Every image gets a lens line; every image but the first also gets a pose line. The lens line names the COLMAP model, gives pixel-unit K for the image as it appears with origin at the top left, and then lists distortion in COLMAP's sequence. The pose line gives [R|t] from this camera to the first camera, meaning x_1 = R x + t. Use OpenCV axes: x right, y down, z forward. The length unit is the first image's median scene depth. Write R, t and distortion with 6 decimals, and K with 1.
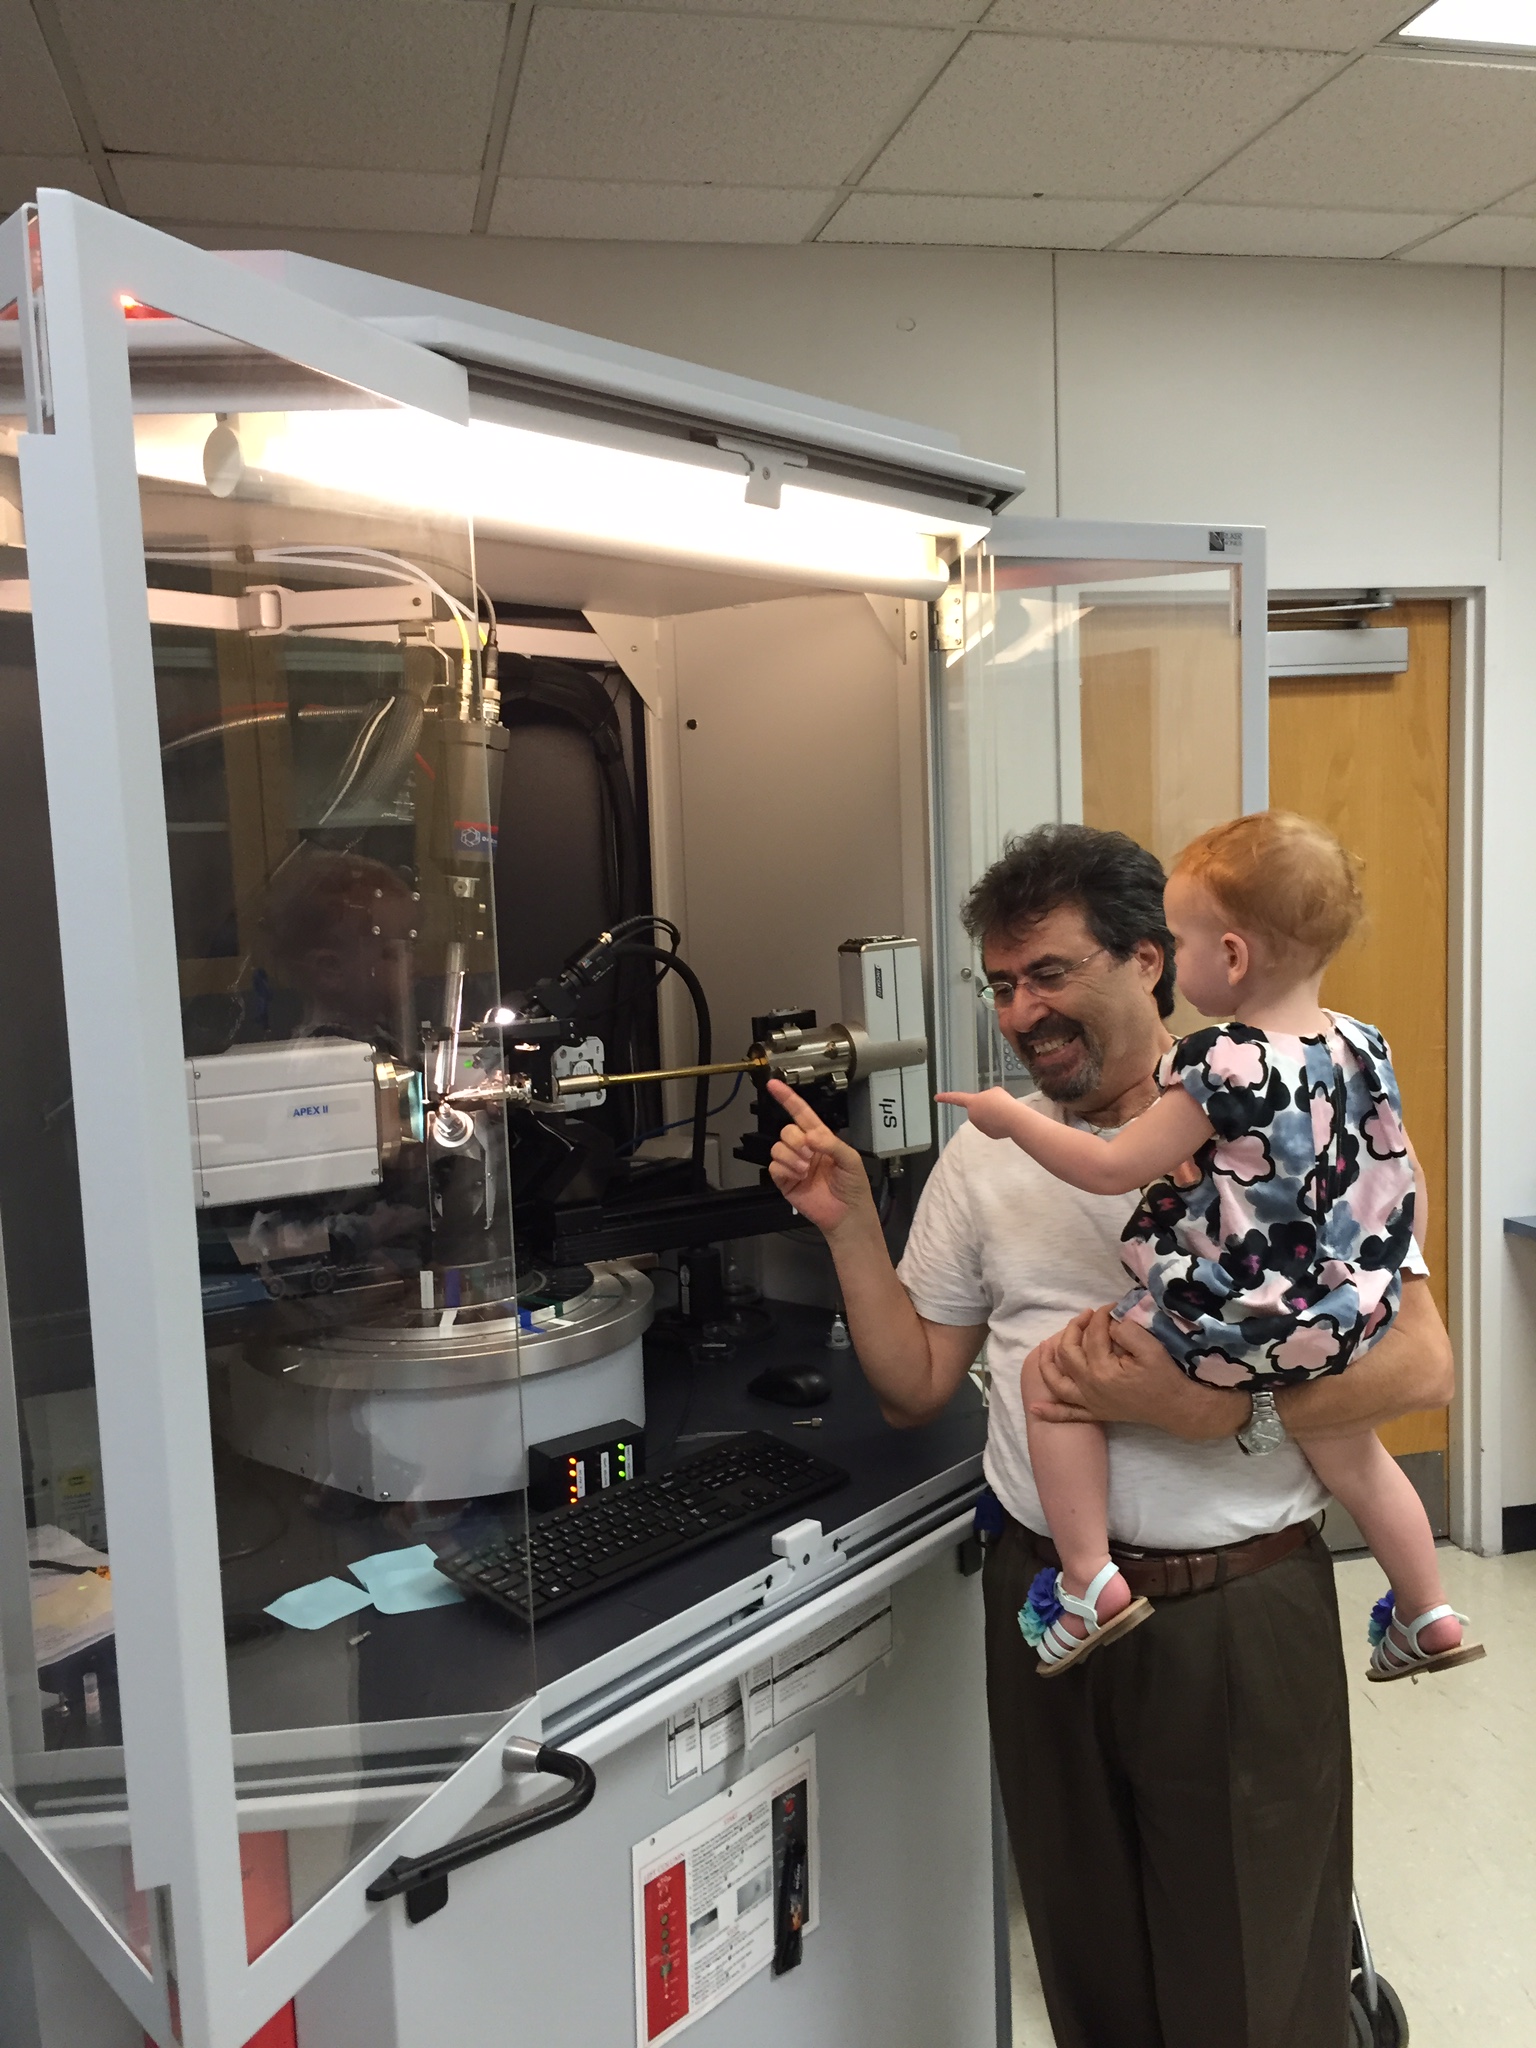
lens RADIAL K [[1719.8, 0, 775.2], [0, 1719.8, 1013.7], [0, 0, 1]] dist [0.083086, -0.116589]
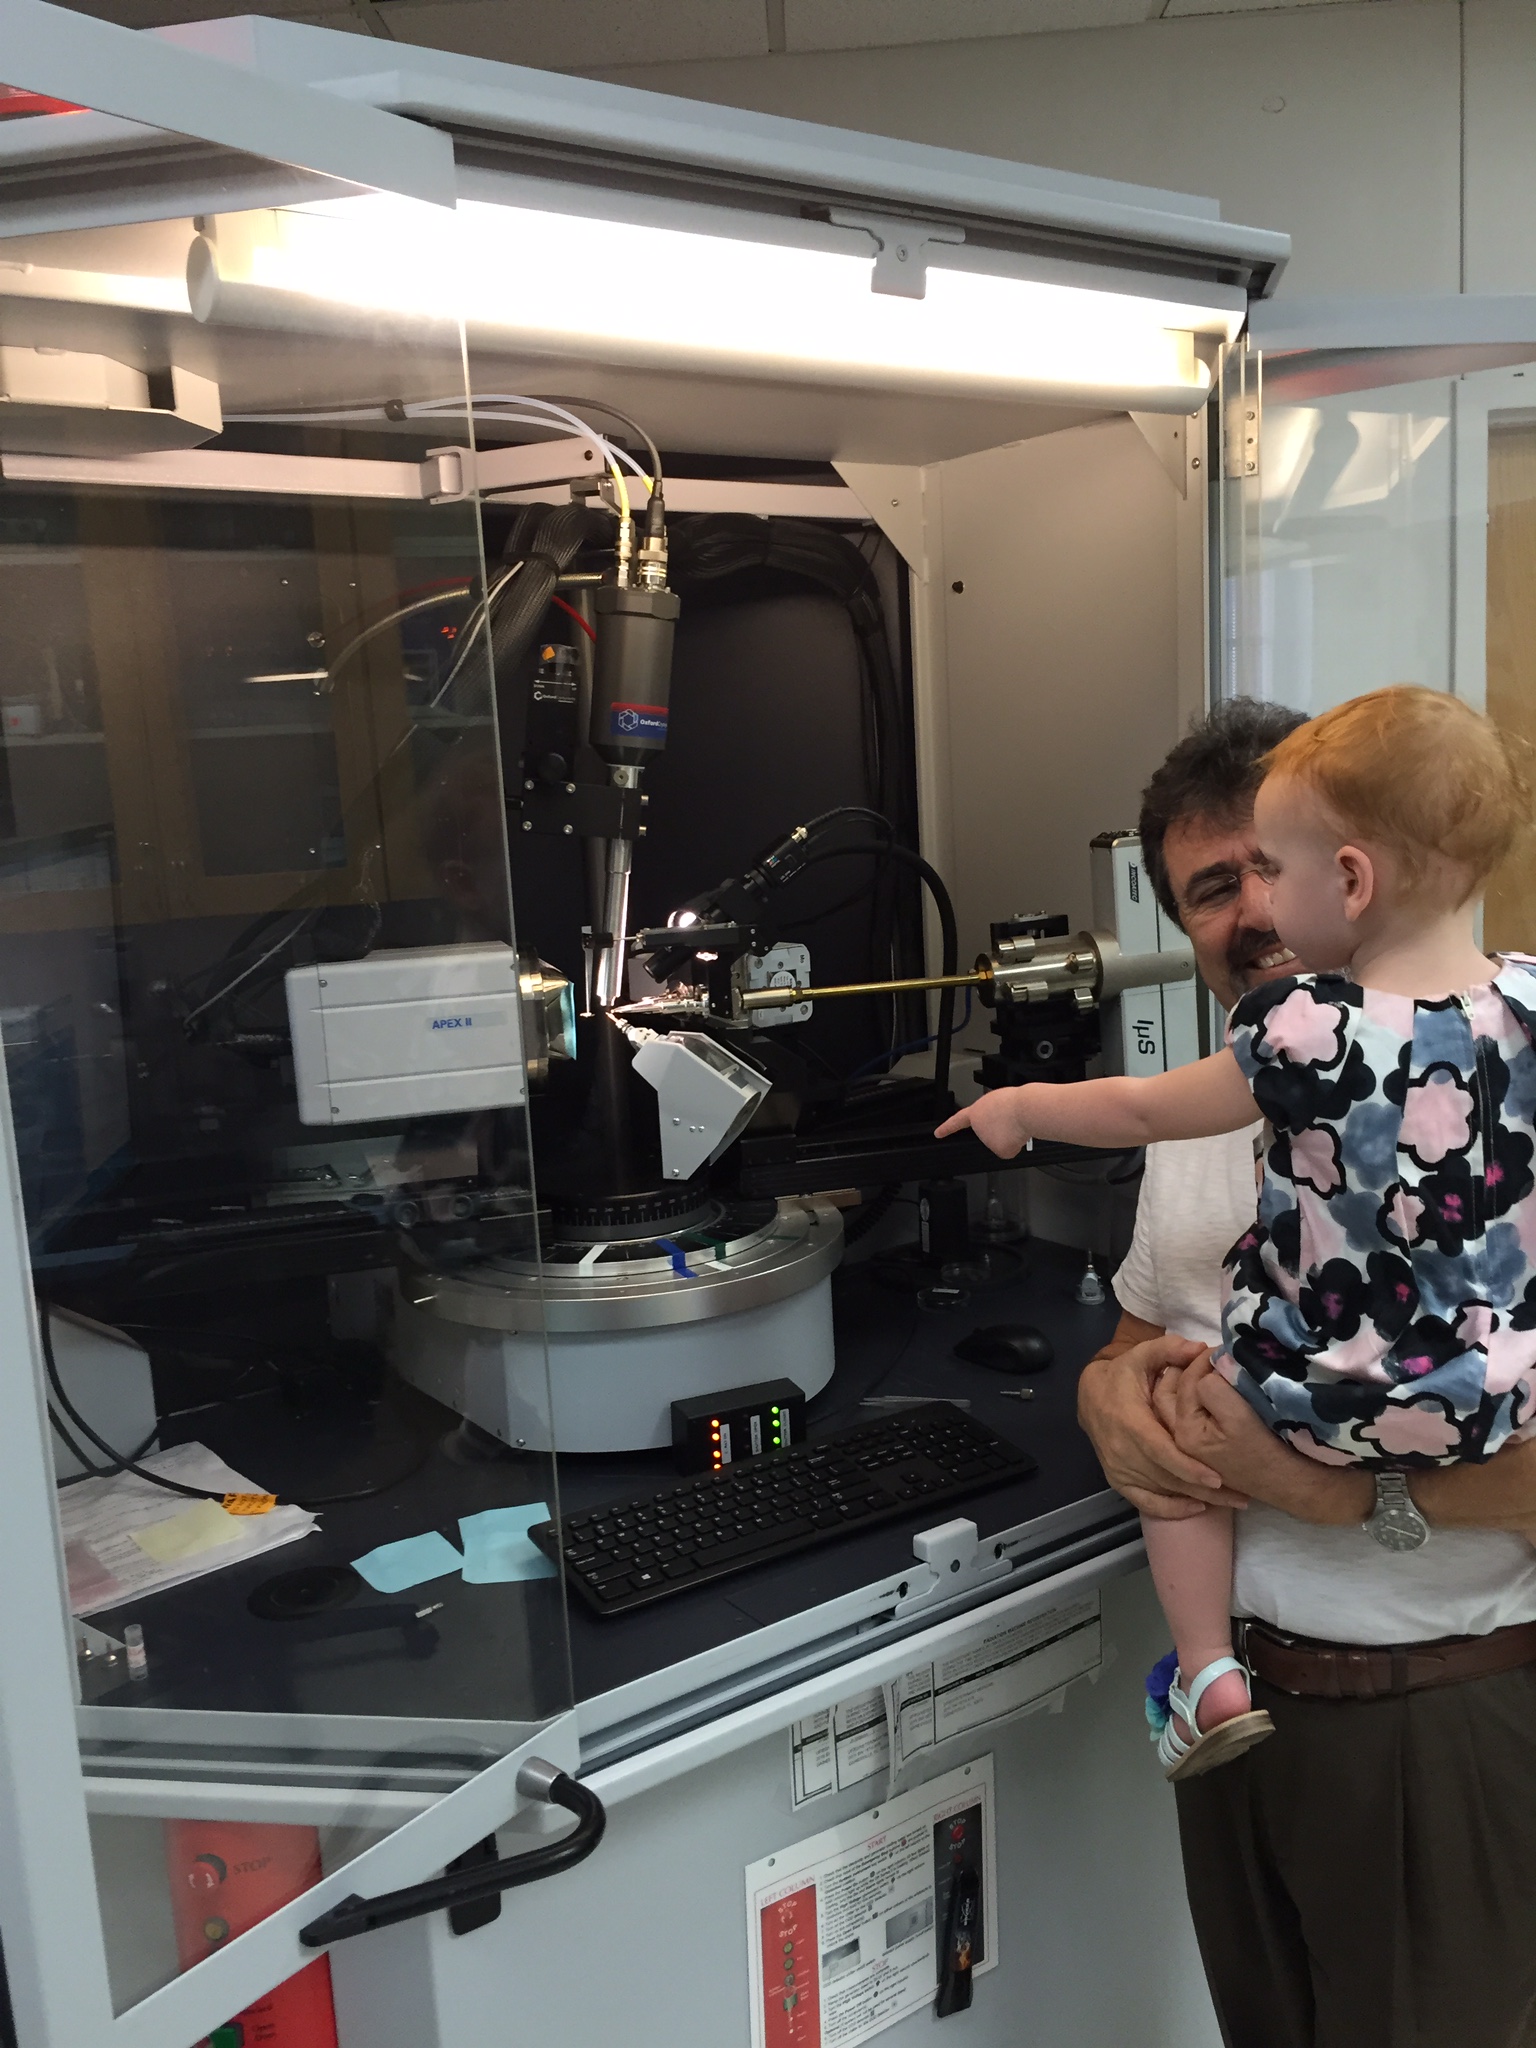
lens RADIAL K [[1719.8, 0, 775.2], [0, 1719.8, 1013.7], [0, 0, 1]] dist [0.083086, -0.116589]
pose [[0.965540, 0.023739, -0.259170, 0.136883], [-0.007145, 0.997874, 0.064783, -0.009890], [0.260157, -0.060698, 0.963657, 0.160954]]
